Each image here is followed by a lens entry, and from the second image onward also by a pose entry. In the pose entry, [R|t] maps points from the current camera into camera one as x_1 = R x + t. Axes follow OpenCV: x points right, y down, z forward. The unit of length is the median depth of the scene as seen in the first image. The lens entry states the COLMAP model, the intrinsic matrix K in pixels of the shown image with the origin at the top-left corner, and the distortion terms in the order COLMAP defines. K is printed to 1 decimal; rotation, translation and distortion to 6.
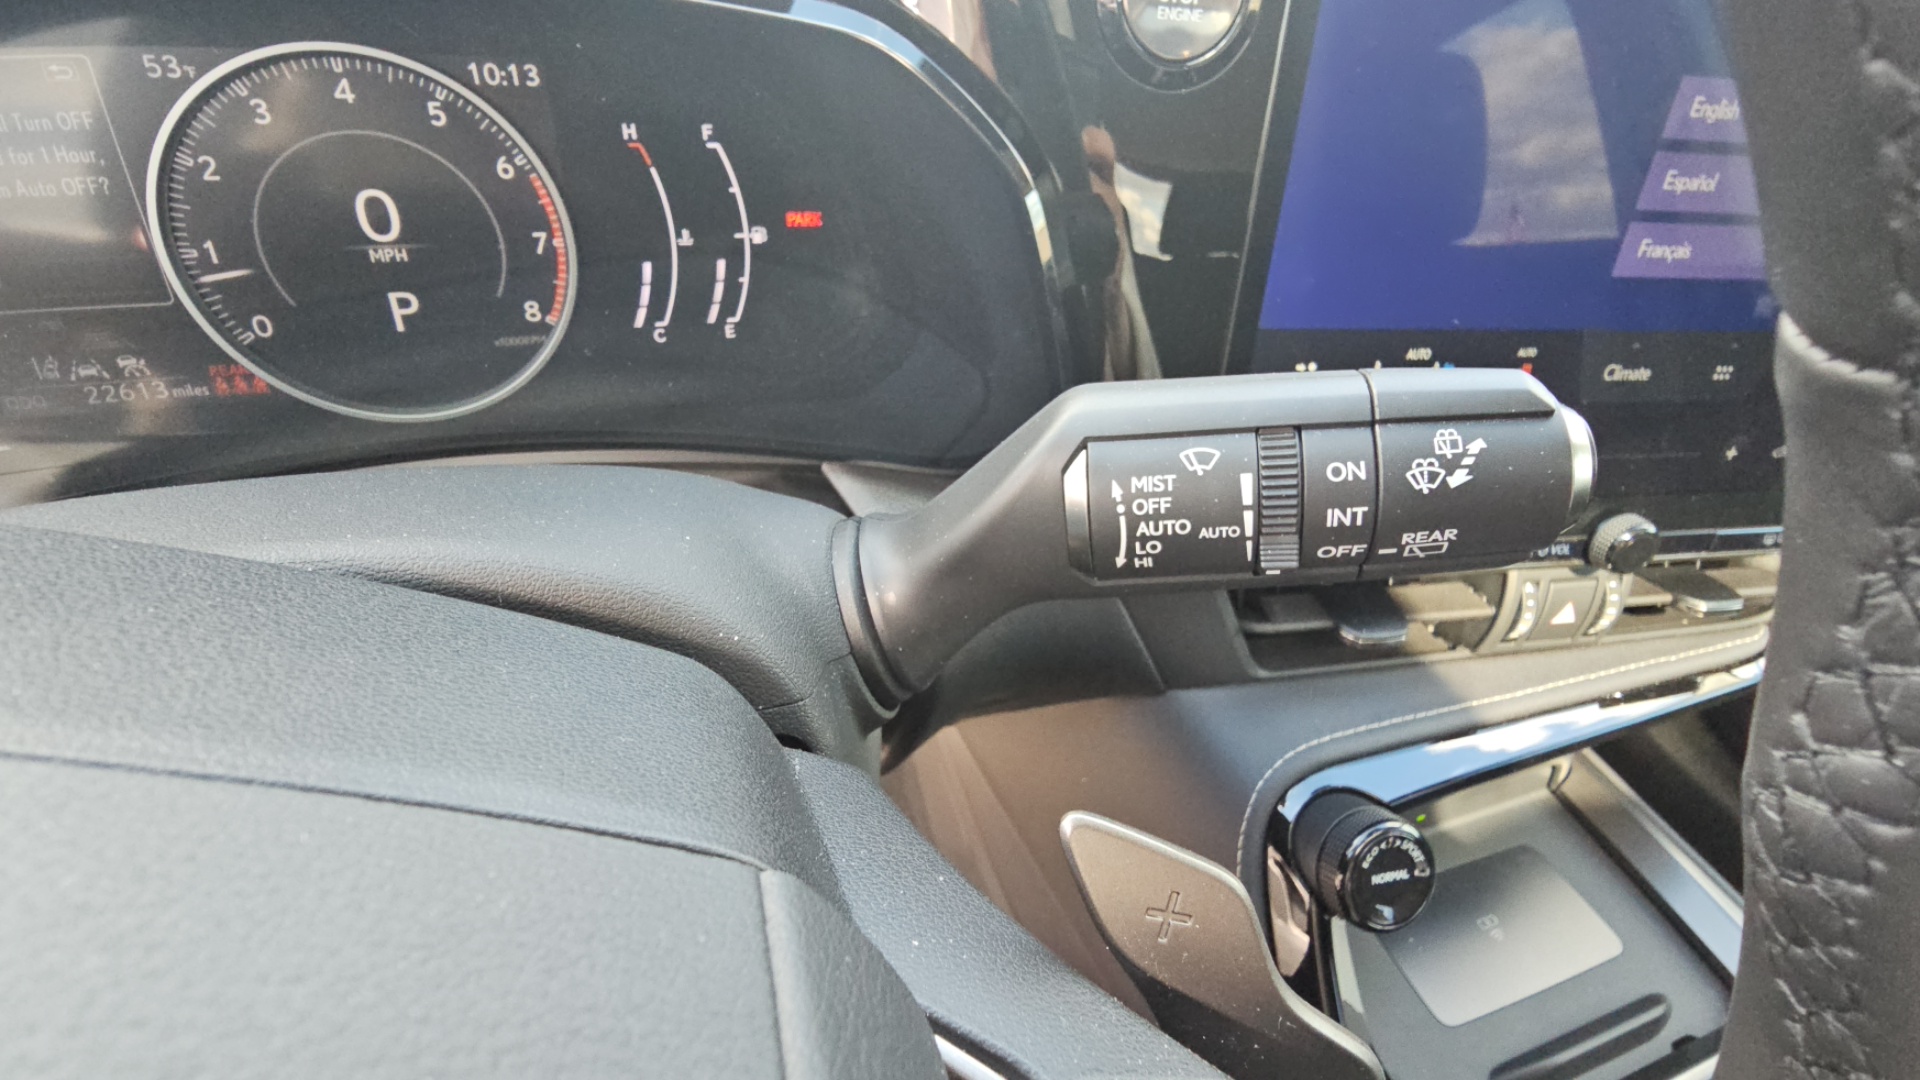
lens RADIAL K [[855.2, 0, 980.1], [0, 855.2, 532.7], [0, 0, 1]] dist [0.006313, -0.007358]
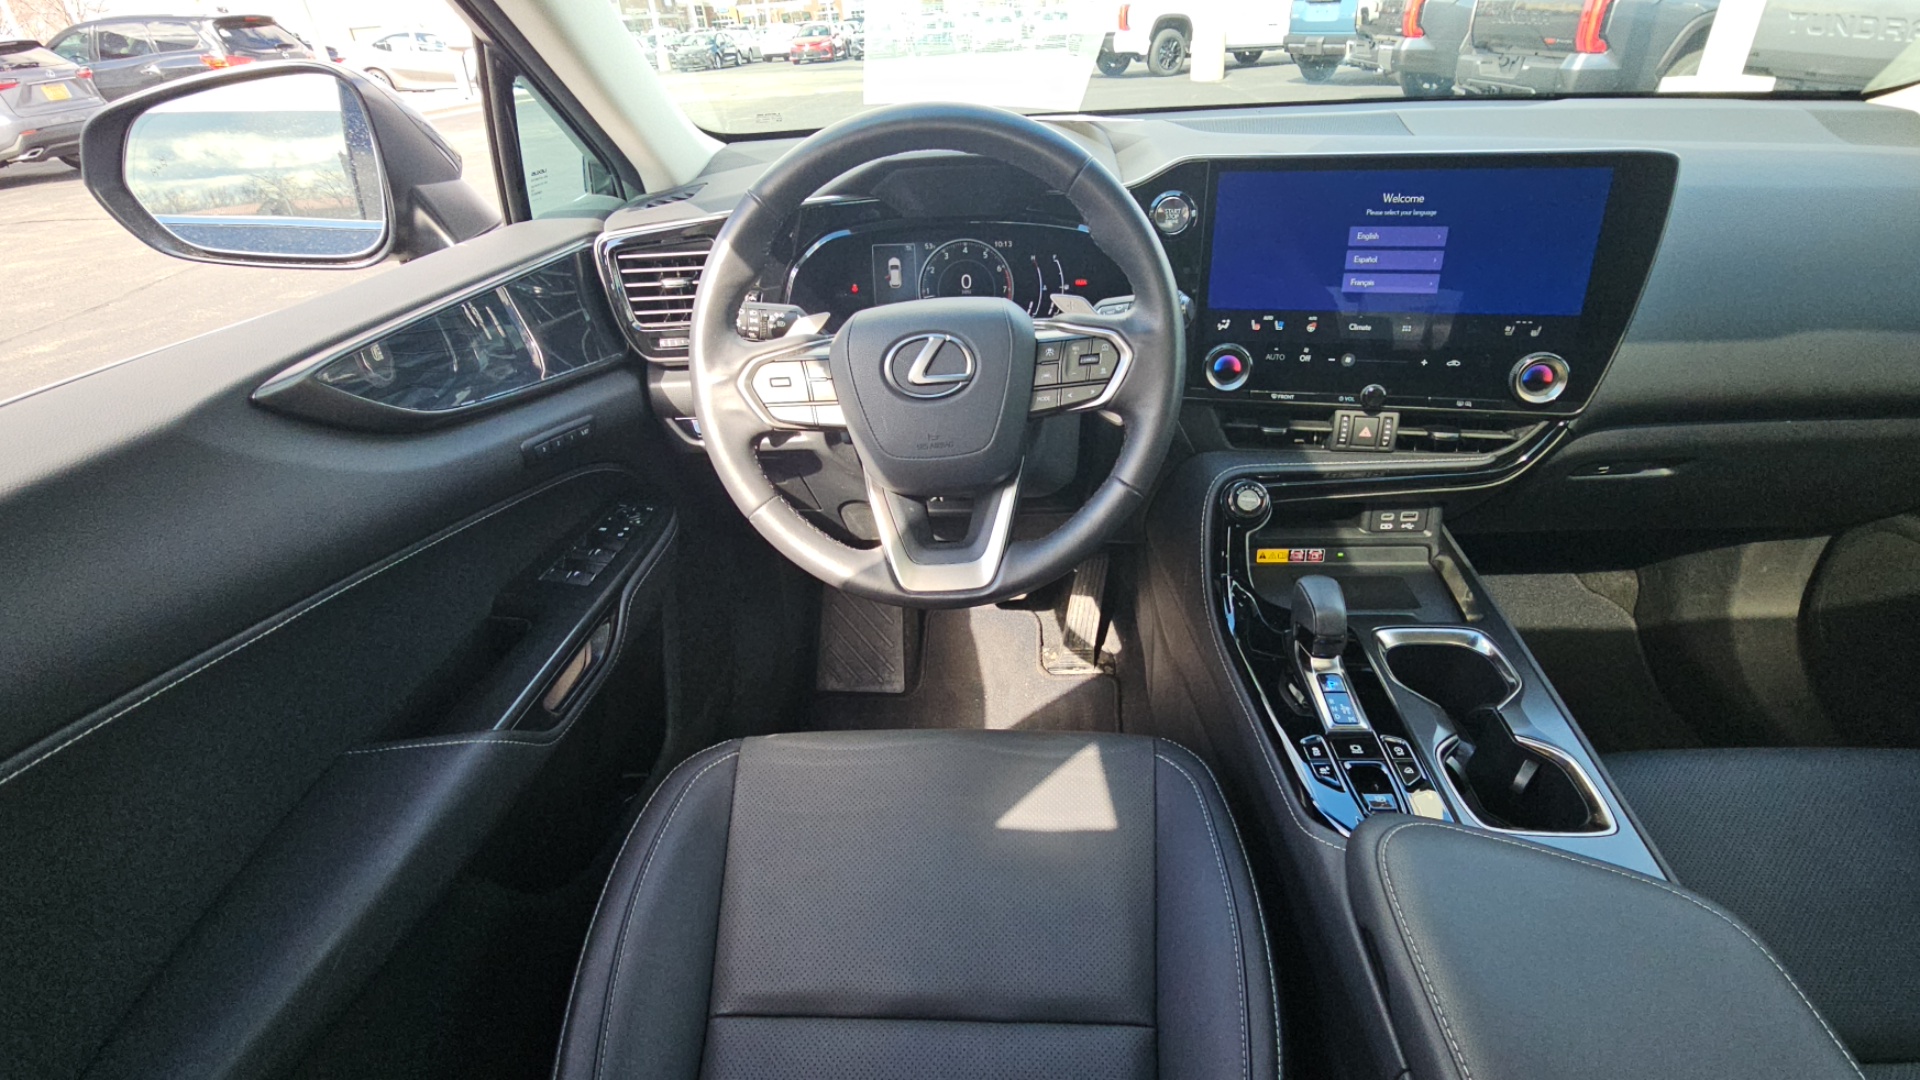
lens RADIAL K [[855.2, 0, 980.7], [0, 855.2, 544.9], [0, 0, 1]] dist [0.006313, -0.007358]
pose [[0.911457, 0.095249, -0.400218, 0.916017], [-0.142680, 0.985635, -0.090365, 1.046791], [0.385862, 0.139467, 0.911954, -2.133105]]
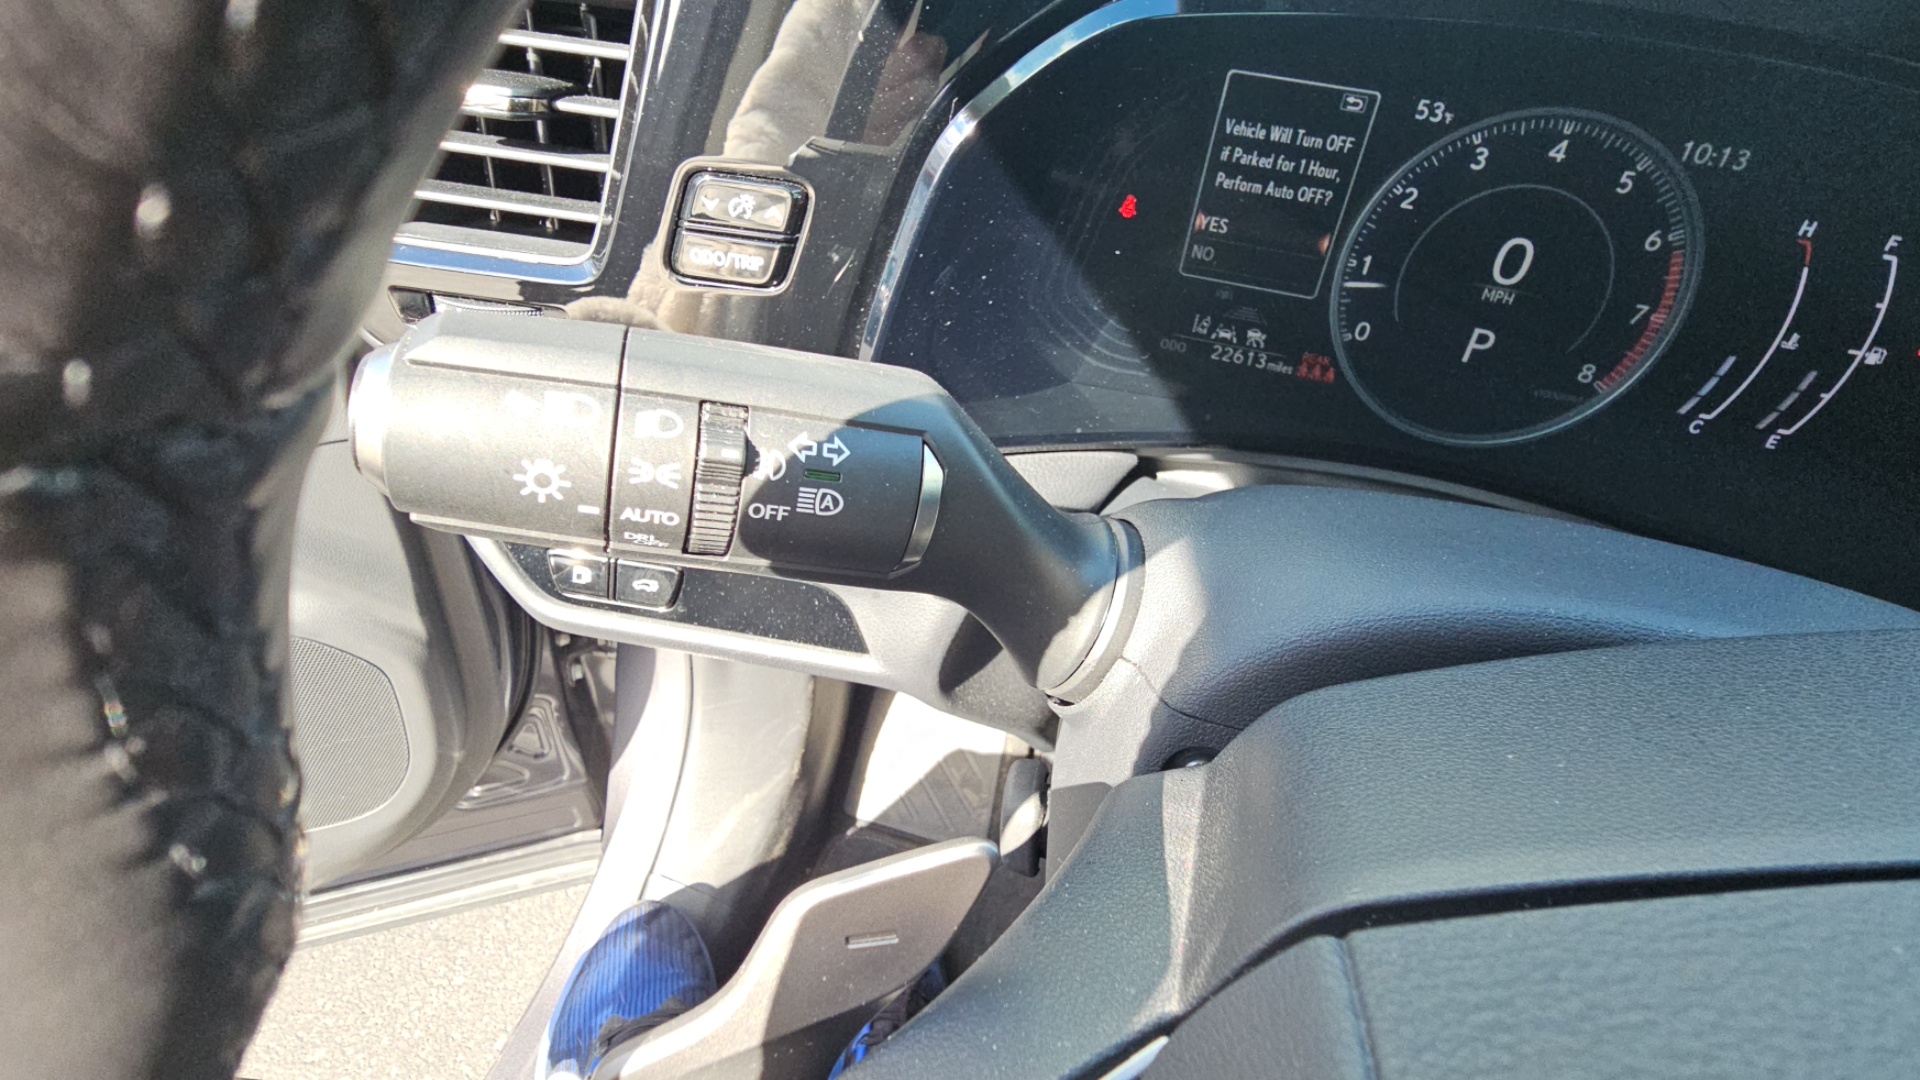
lens RADIAL K [[855.2, 0, 989.5], [0, 855.2, 540.5], [0, 0, 1]] dist [0.006313, -0.007358]
pose [[0.829238, 0.359692, -0.427768, -0.642759], [-0.345990, 0.931467, 0.112521, 0.065436], [0.438924, 0.054696, 0.896858, -0.240848]]
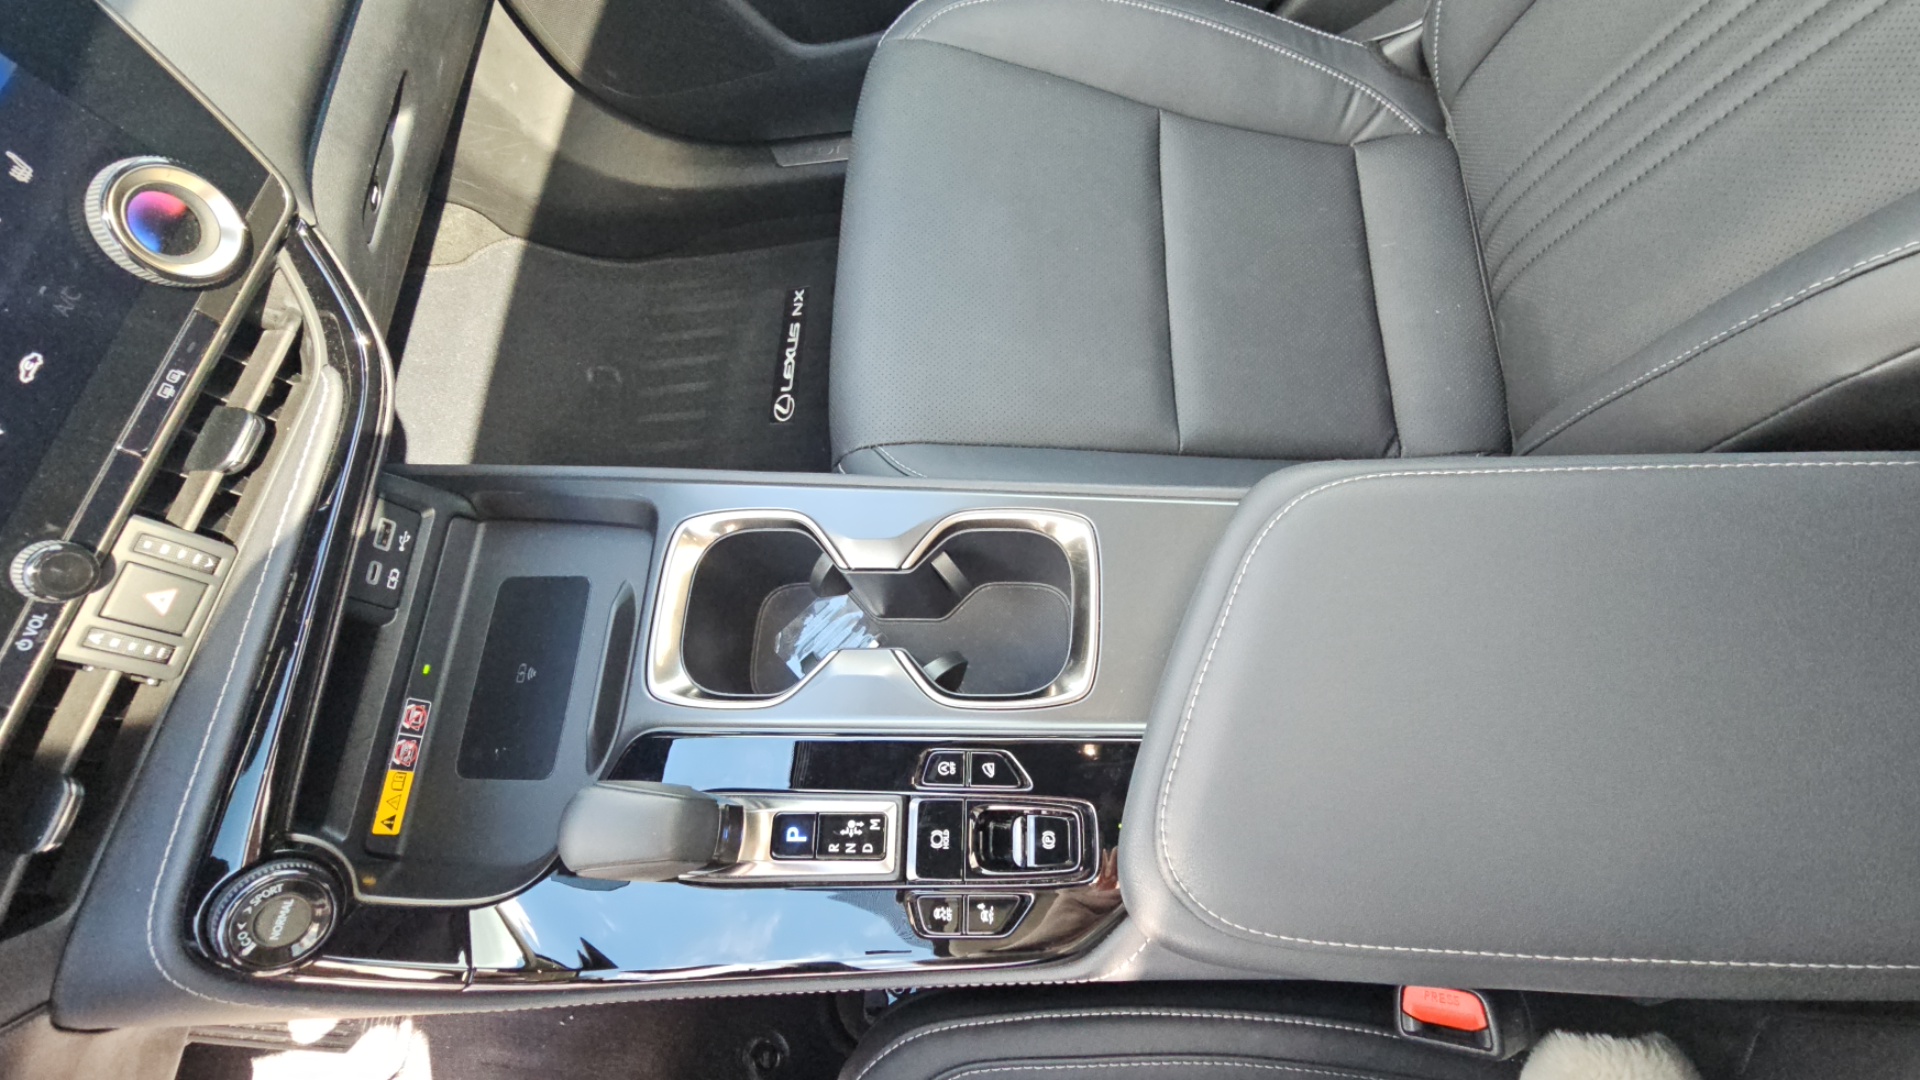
lens RADIAL K [[855.2, 0, 977.8], [0, 855.2, 541.9], [0, 0, 1]] dist [0.006313, -0.007358]
pose [[0.355309, -0.917696, 0.177734, 1.204993], [0.721559, 0.390144, 0.571961, 0.248892], [-0.594228, -0.074977, 0.800794, -0.497210]]
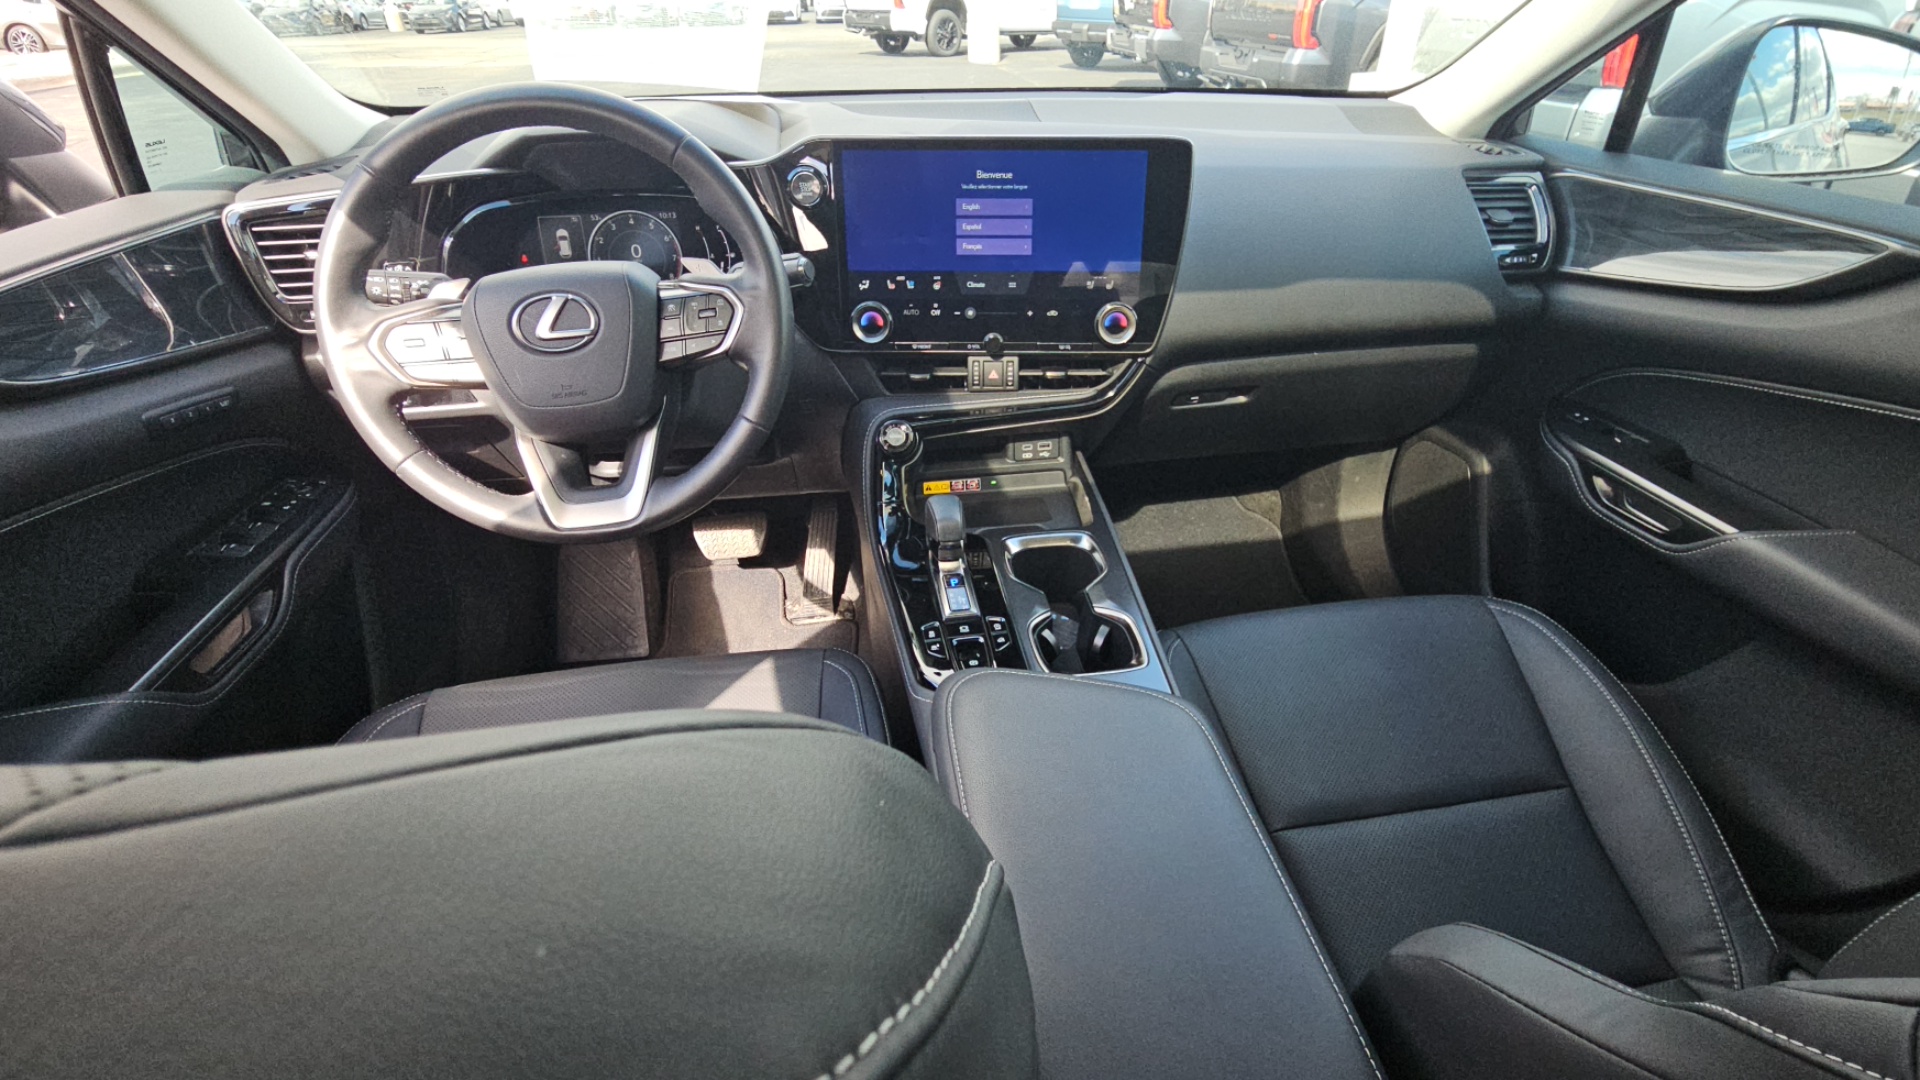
lens RADIAL K [[855.2, 0, 981.5], [0, 855.2, 545.8], [0, 0, 1]] dist [0.006313, -0.007358]
pose [[0.977994, 0.027142, -0.206862, 1.665815], [-0.046410, 0.994961, -0.088872, 1.228381], [0.203408, 0.096517, 0.974325, -2.338211]]
